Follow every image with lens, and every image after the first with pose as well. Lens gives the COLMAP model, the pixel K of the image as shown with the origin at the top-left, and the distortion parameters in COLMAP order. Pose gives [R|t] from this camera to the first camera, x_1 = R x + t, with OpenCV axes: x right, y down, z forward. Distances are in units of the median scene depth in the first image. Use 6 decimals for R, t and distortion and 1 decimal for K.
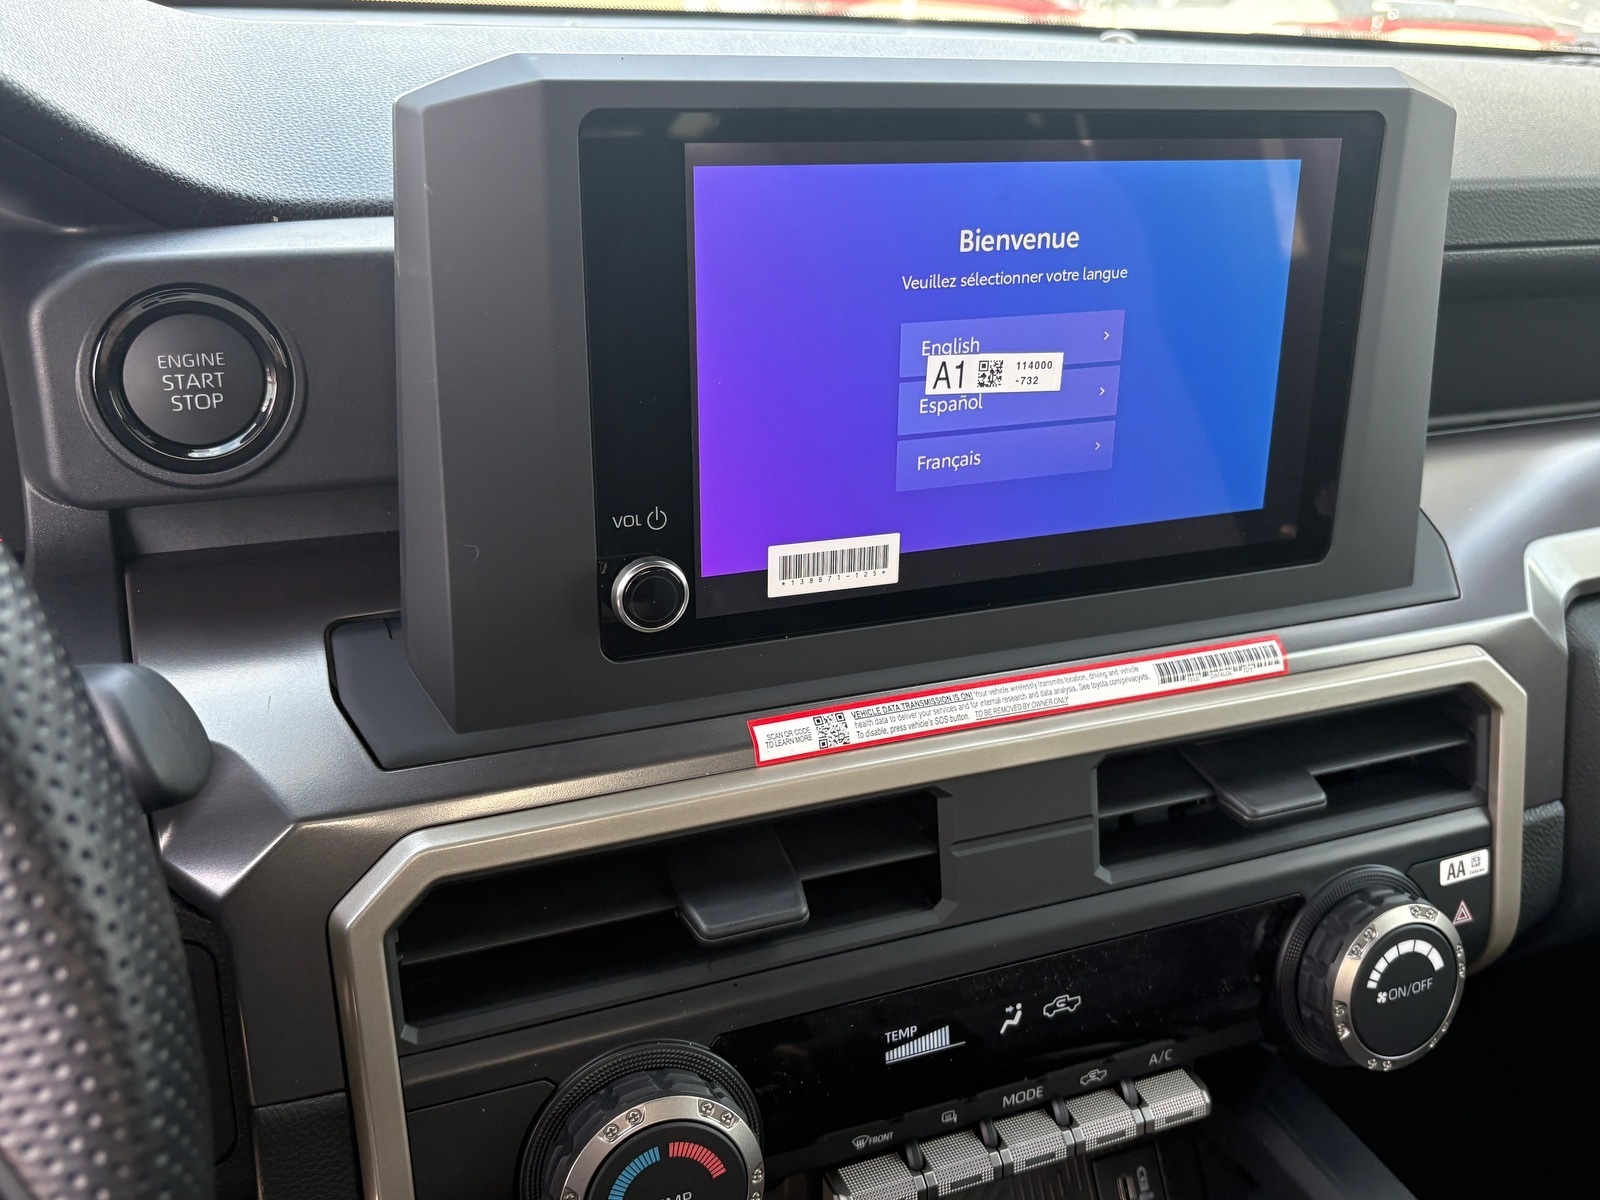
lens RADIAL K [[1502.9, 0, 820.0], [0, 1502.9, 604.6], [0, 0, 1]] dist [0.008459, 0.000000]
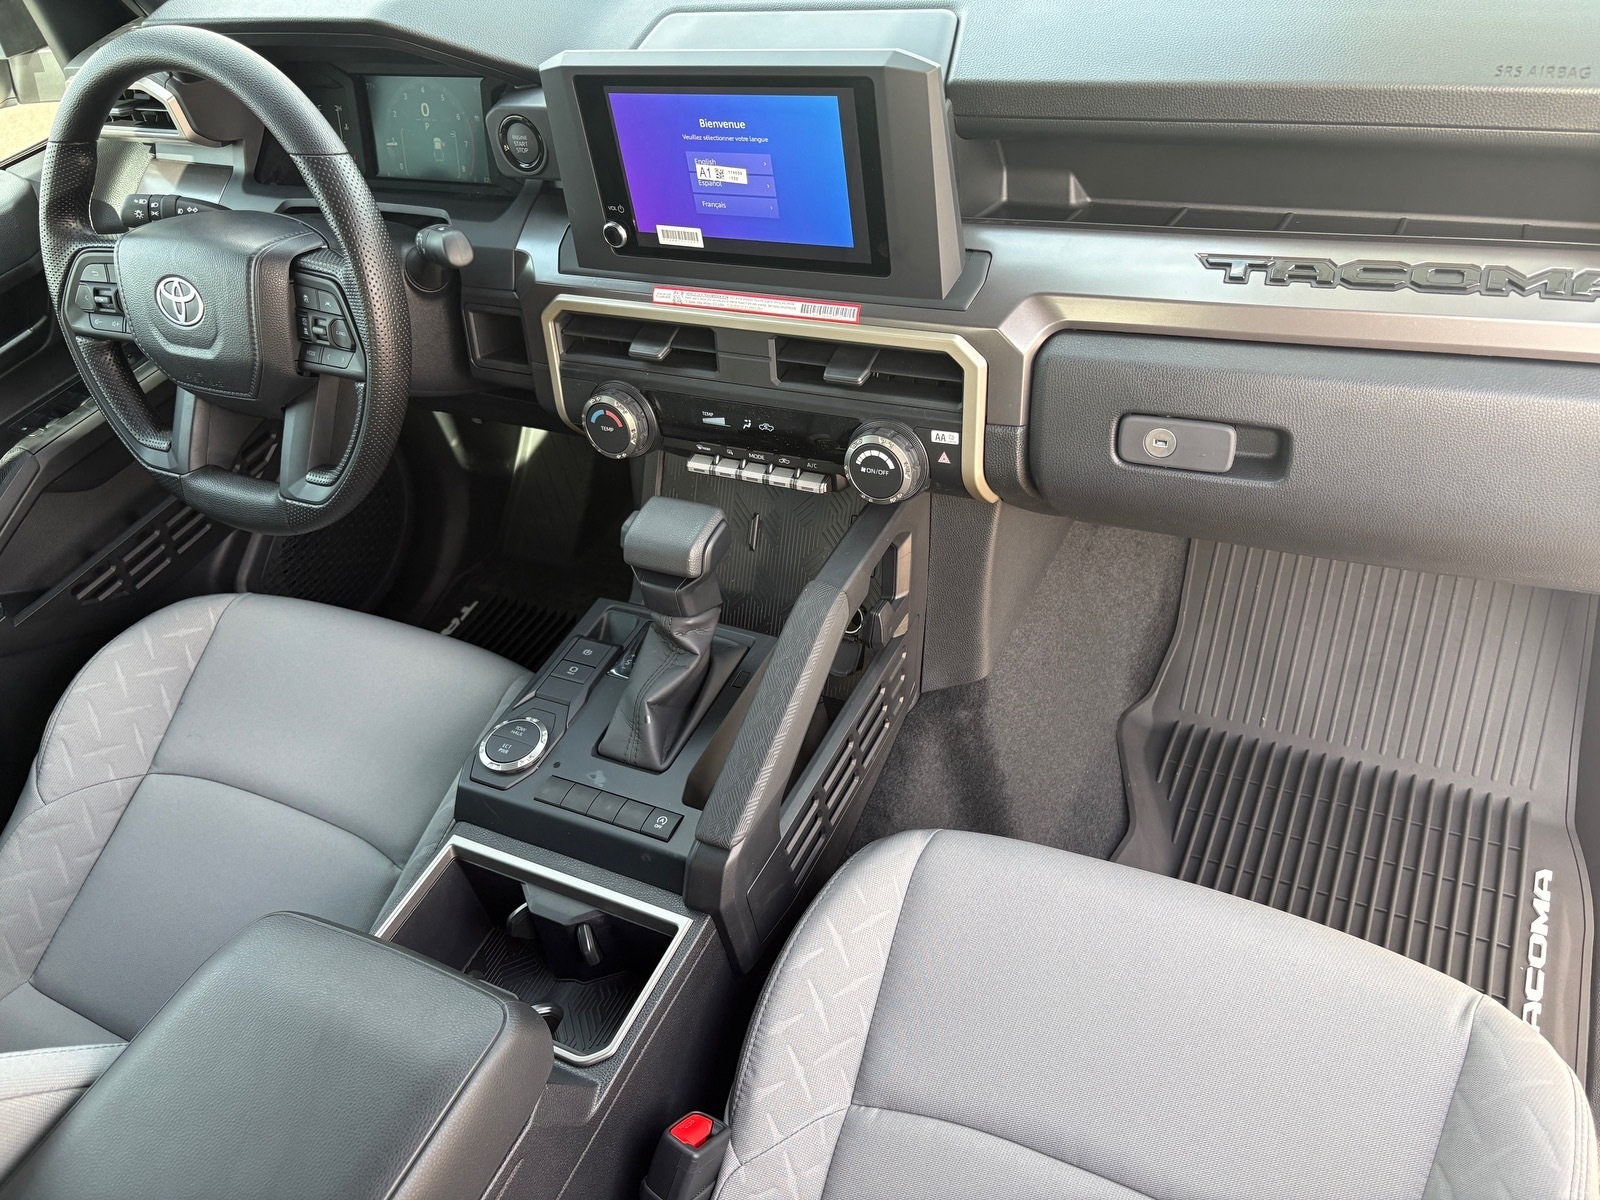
lens RADIAL K [[1234.0, 0, 810.8], [0, 1234.0, 594.0], [0, 0, 1]] dist [0.000695, -0.005300]
pose [[0.627626, 0.400736, -0.667455, 1.896849], [-0.122527, 0.897505, 0.423642, -0.418157], [0.768812, -0.184108, 0.612398, -0.318456]]
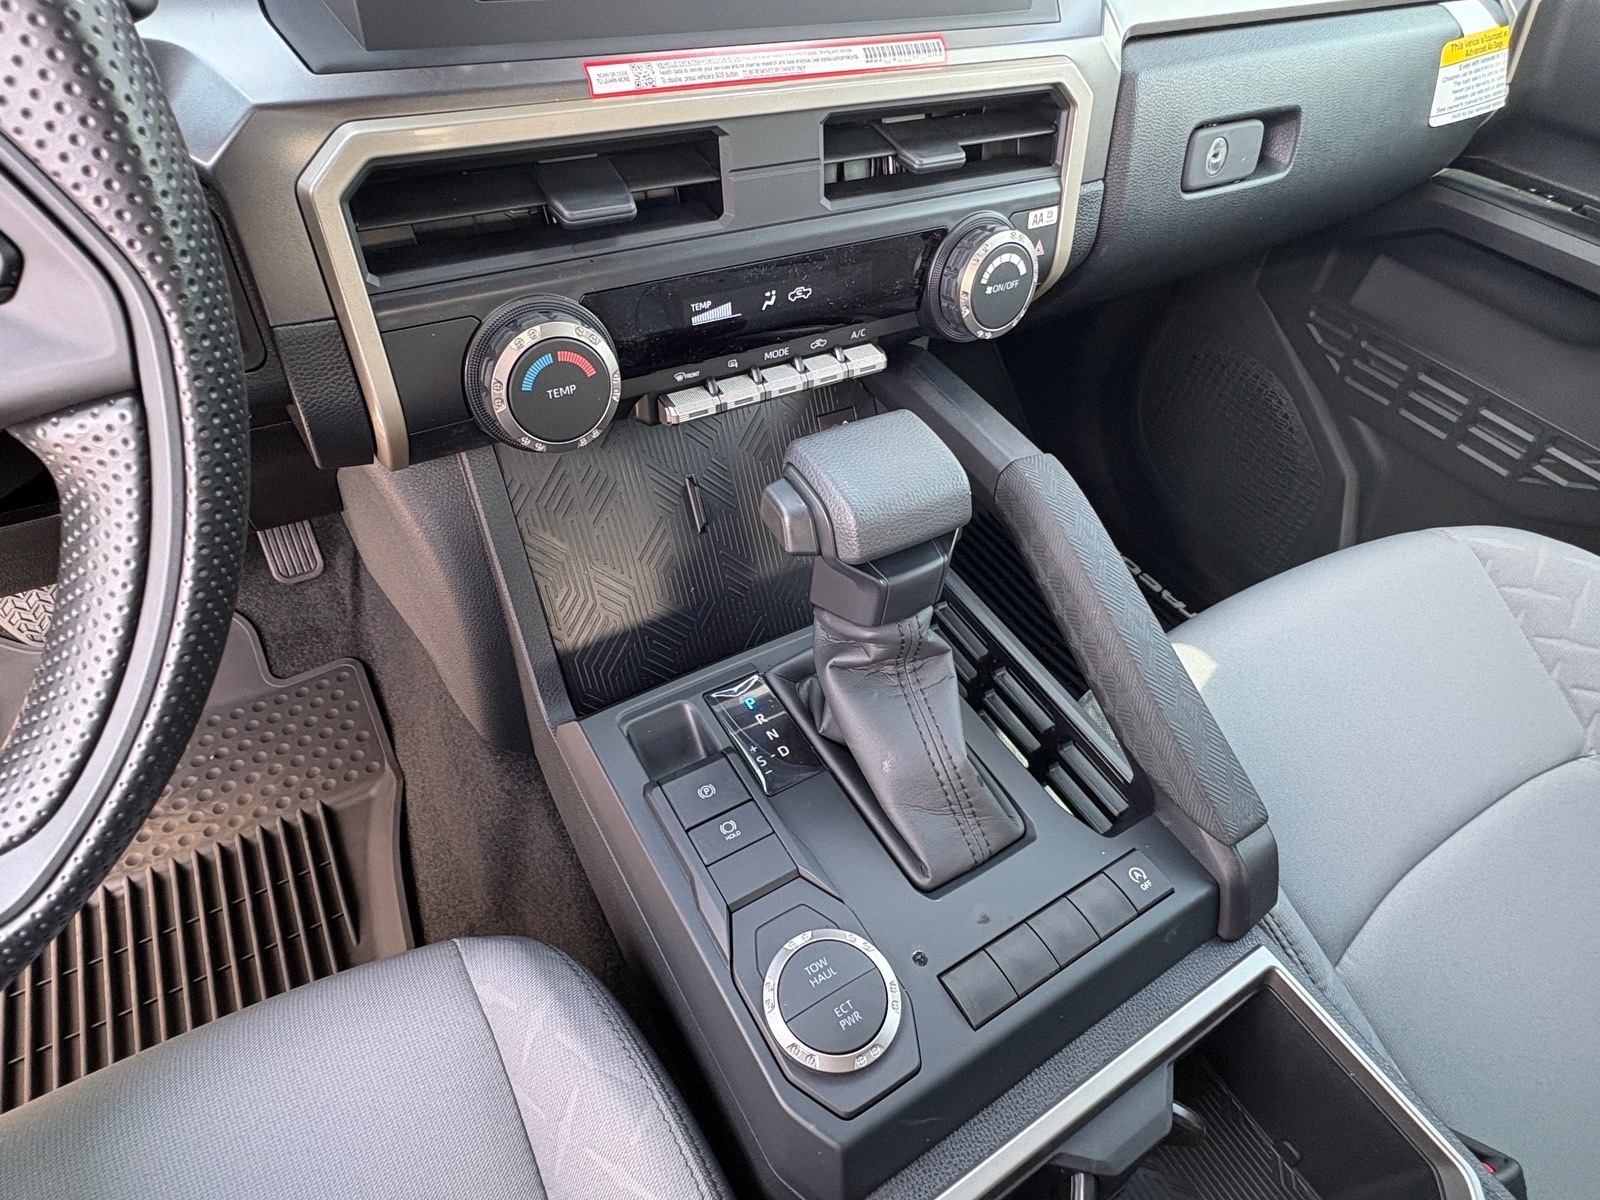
lens RADIAL K [[876.7, 0, 782.2], [0, 876.7, 596.3], [0, 0, 1]] dist [0.007466, -0.002277]
pose [[0.989446, -0.064940, 0.129534, -0.002116], [0.008331, 0.917965, 0.396574, 0.207097], [-0.144661, -0.391310, 0.908818, 0.017907]]
